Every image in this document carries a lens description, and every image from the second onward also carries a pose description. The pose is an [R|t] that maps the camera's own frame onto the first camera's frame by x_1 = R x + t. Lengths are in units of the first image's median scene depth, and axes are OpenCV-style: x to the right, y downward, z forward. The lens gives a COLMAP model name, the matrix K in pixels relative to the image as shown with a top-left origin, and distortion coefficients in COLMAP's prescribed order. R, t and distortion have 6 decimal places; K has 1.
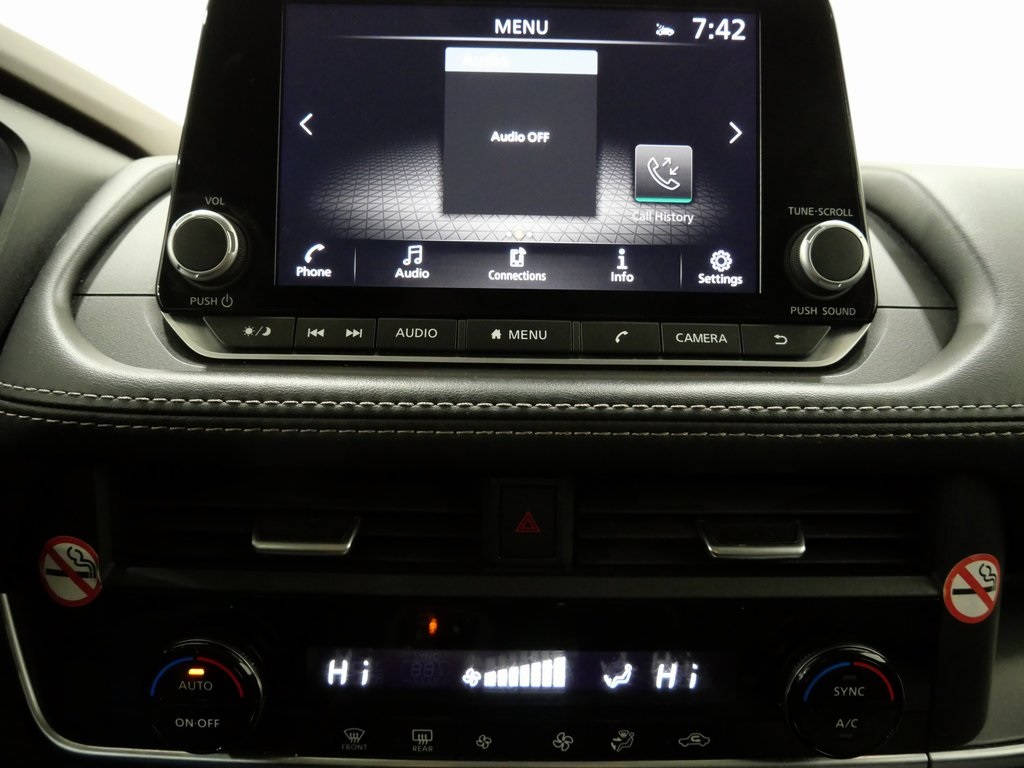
lens RADIAL K [[755.6, 0, 513.4], [0, 755.6, 377.6], [0, 0, 1]] dist [-0.041643, 0.017362]
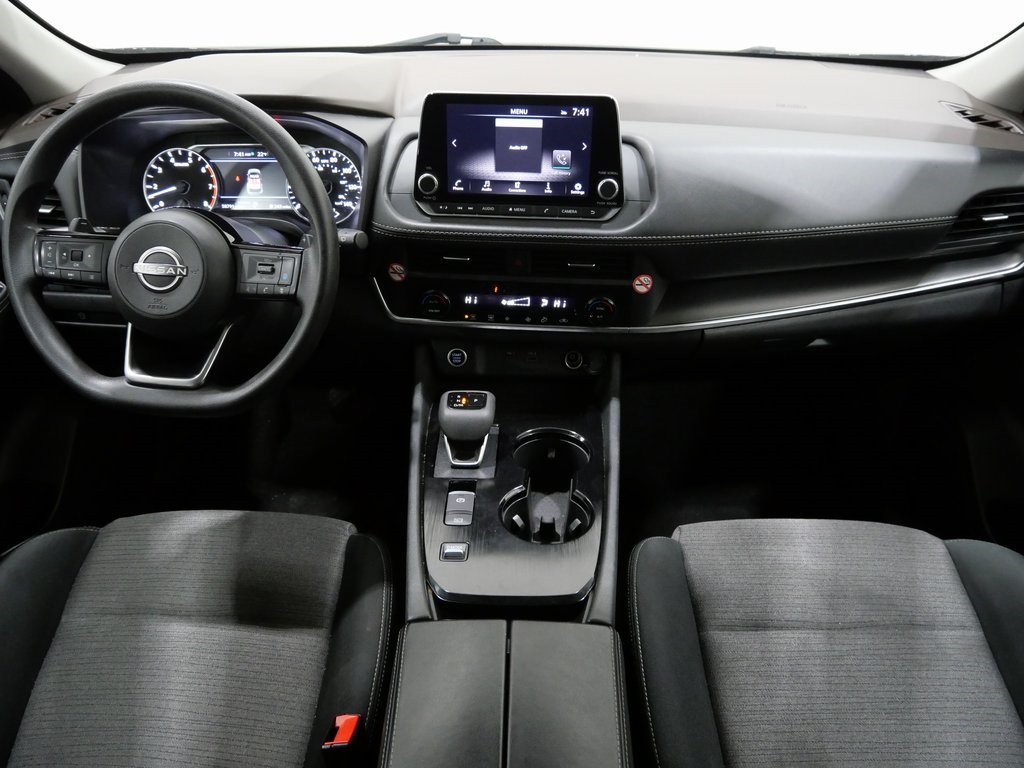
lens RADIAL K [[769.9, 0, 506.2], [0, 769.9, 387.3], [0, 0, 1]] dist [-0.023314, 0.021055]
pose [[0.994700, 0.041755, -0.093959, 0.318073], [0.002749, 0.902702, 0.430257, -0.826129], [0.102782, -0.428235, 0.897803, -2.497204]]
